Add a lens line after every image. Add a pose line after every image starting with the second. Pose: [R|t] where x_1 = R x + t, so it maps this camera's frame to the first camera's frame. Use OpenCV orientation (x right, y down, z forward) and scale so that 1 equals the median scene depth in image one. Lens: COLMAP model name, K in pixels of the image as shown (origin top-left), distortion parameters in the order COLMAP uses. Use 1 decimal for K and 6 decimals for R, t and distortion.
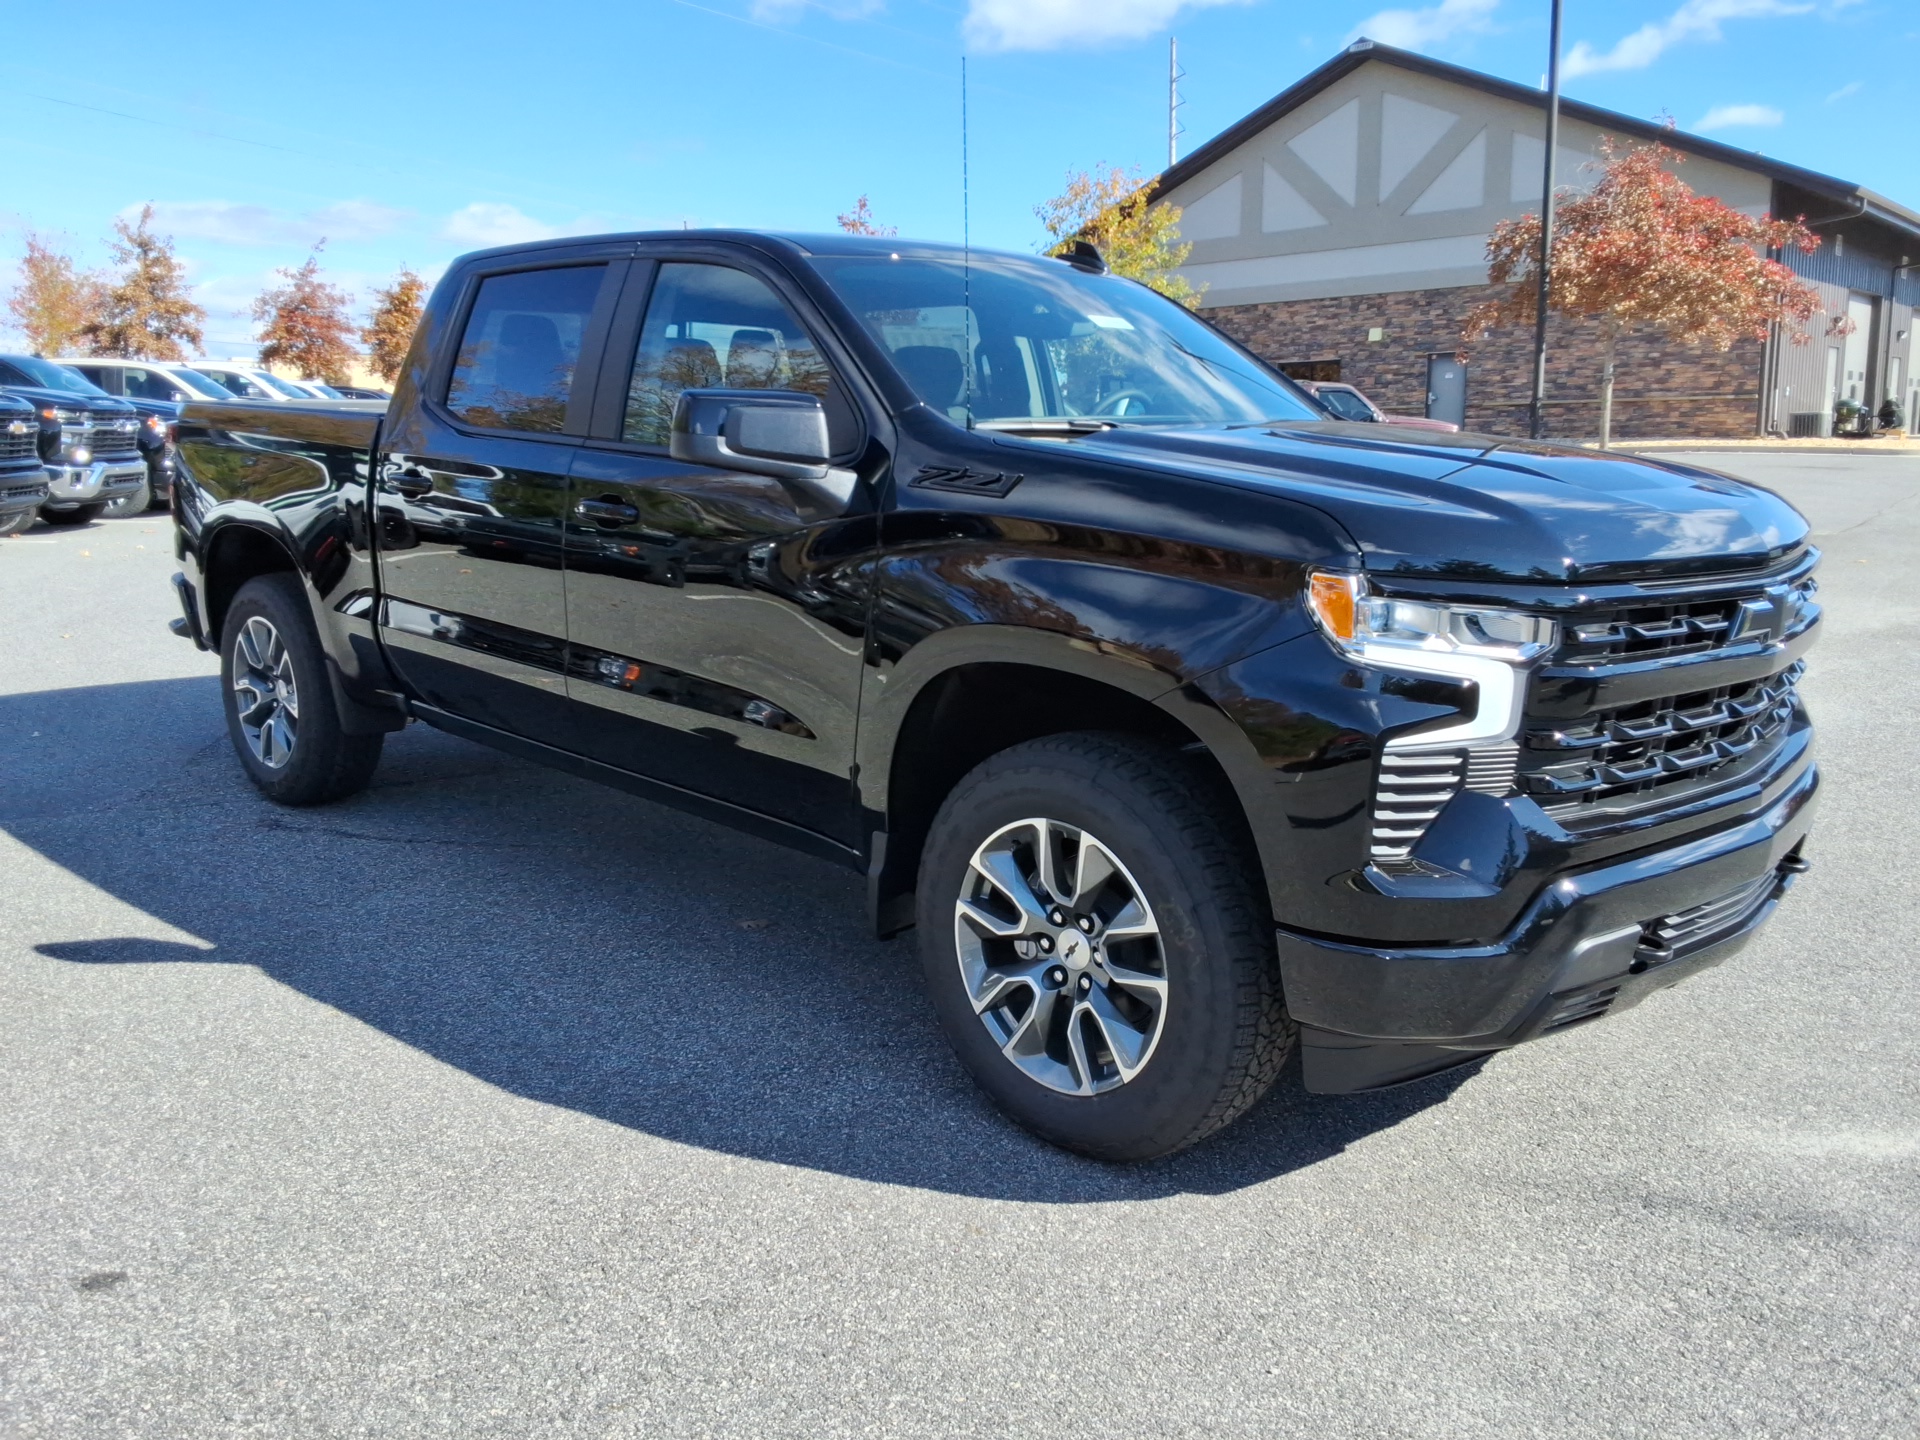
lens RADIAL K [[1526.7, 0, 1015.1], [0, 1526.7, 719.3], [0, 0, 1]] dist [0.099623, -0.159533]
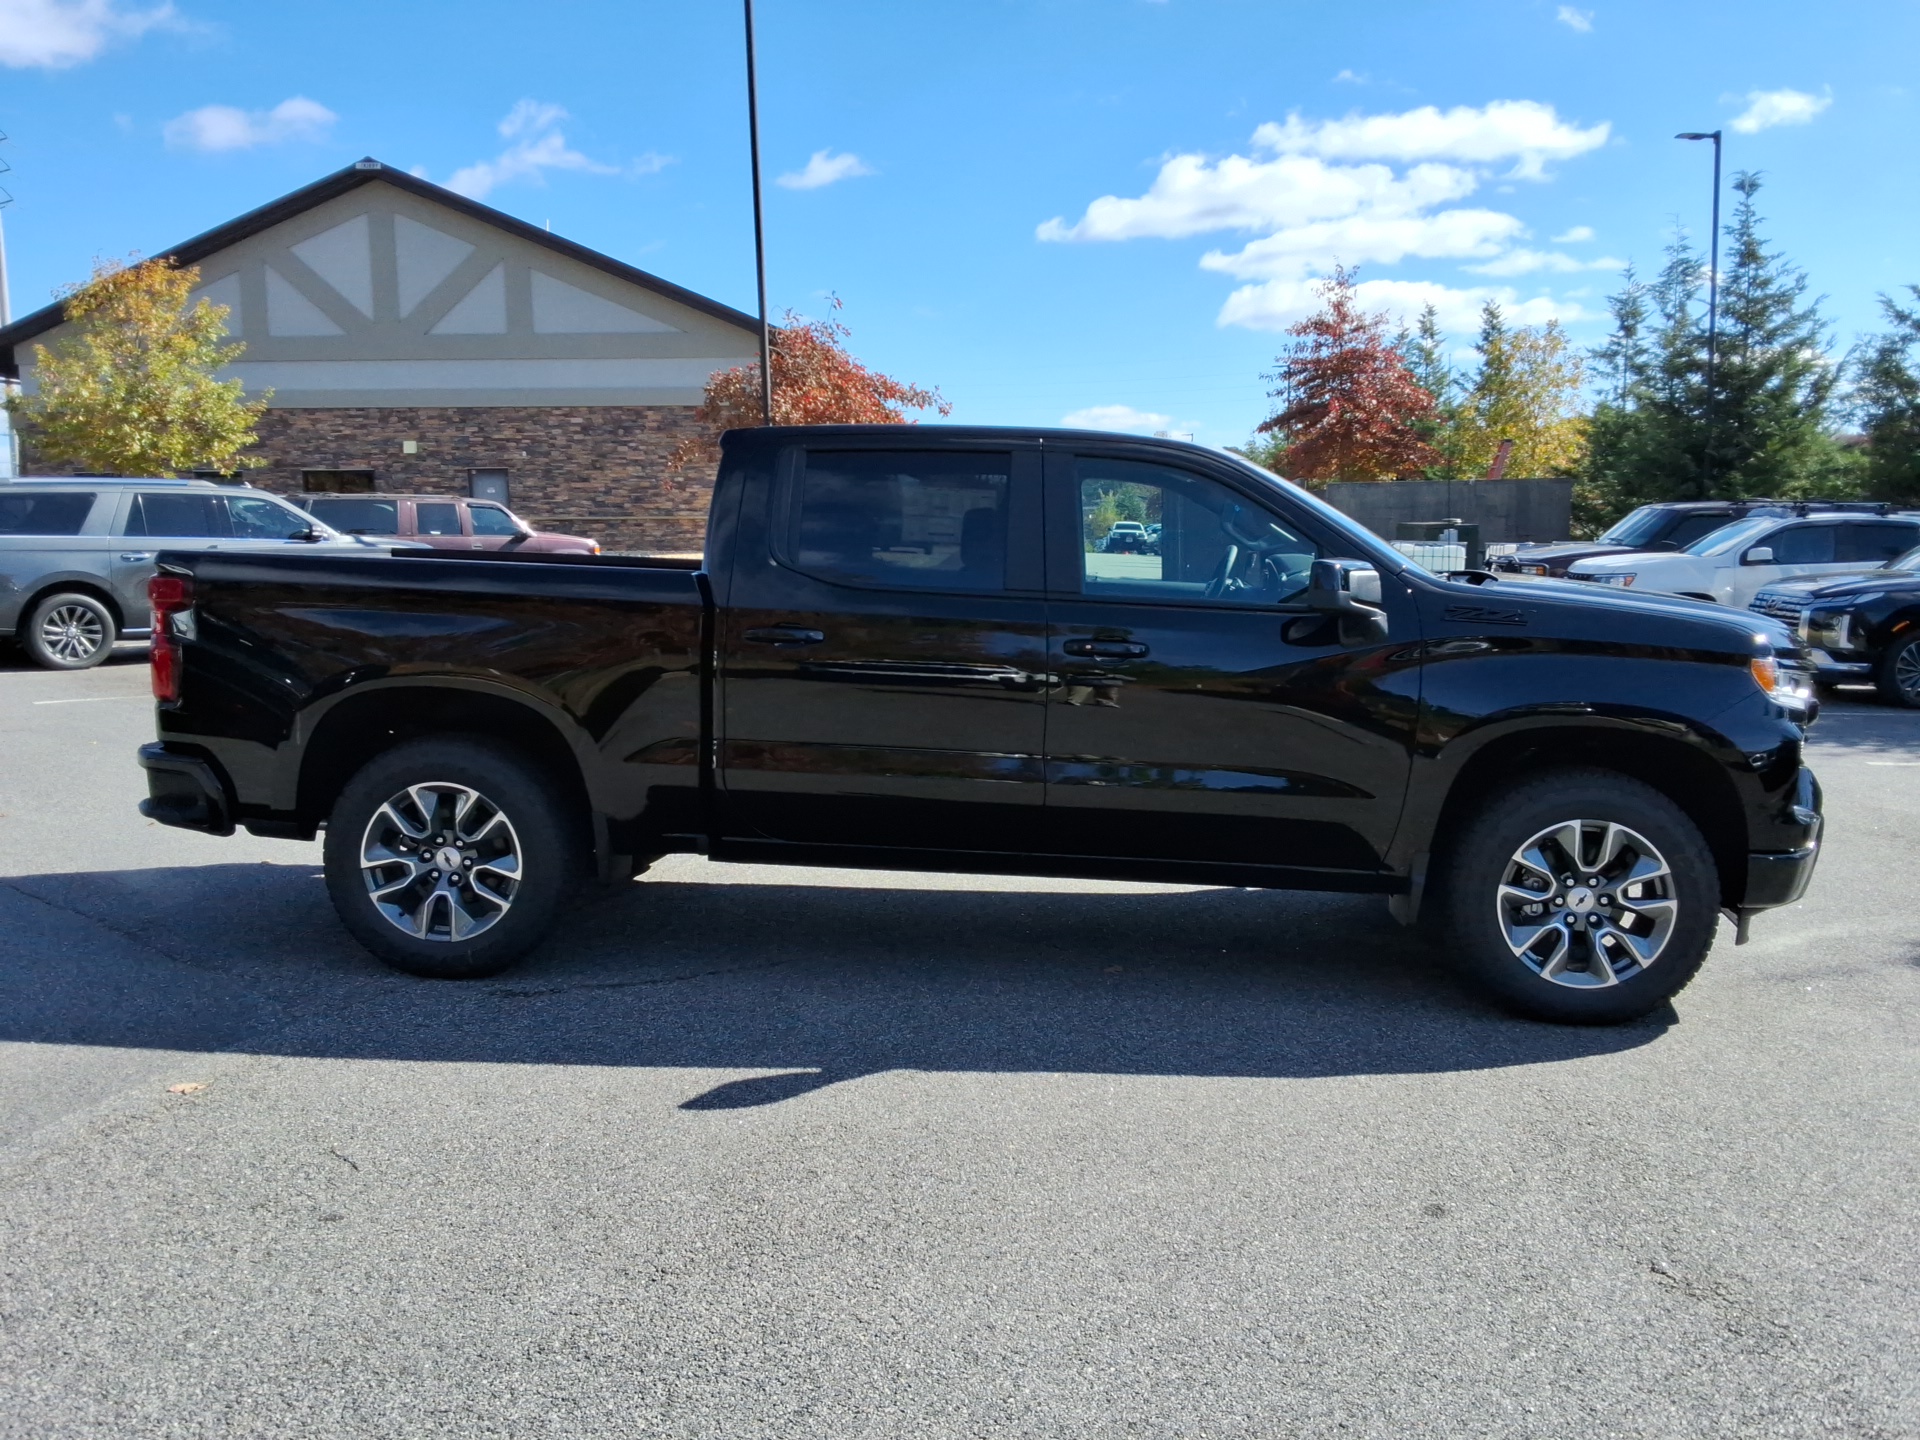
lens RADIAL K [[1509.2, 0, 979.2], [0, 1509.2, 721.1], [0, 0, 1]] dist [0.101404, -0.147152]
pose [[0.765753, -0.075100, 0.638735, -0.135347], [0.115809, 0.993026, -0.022082, -0.006994], [-0.632622, 0.090881, 0.769110, 0.012736]]
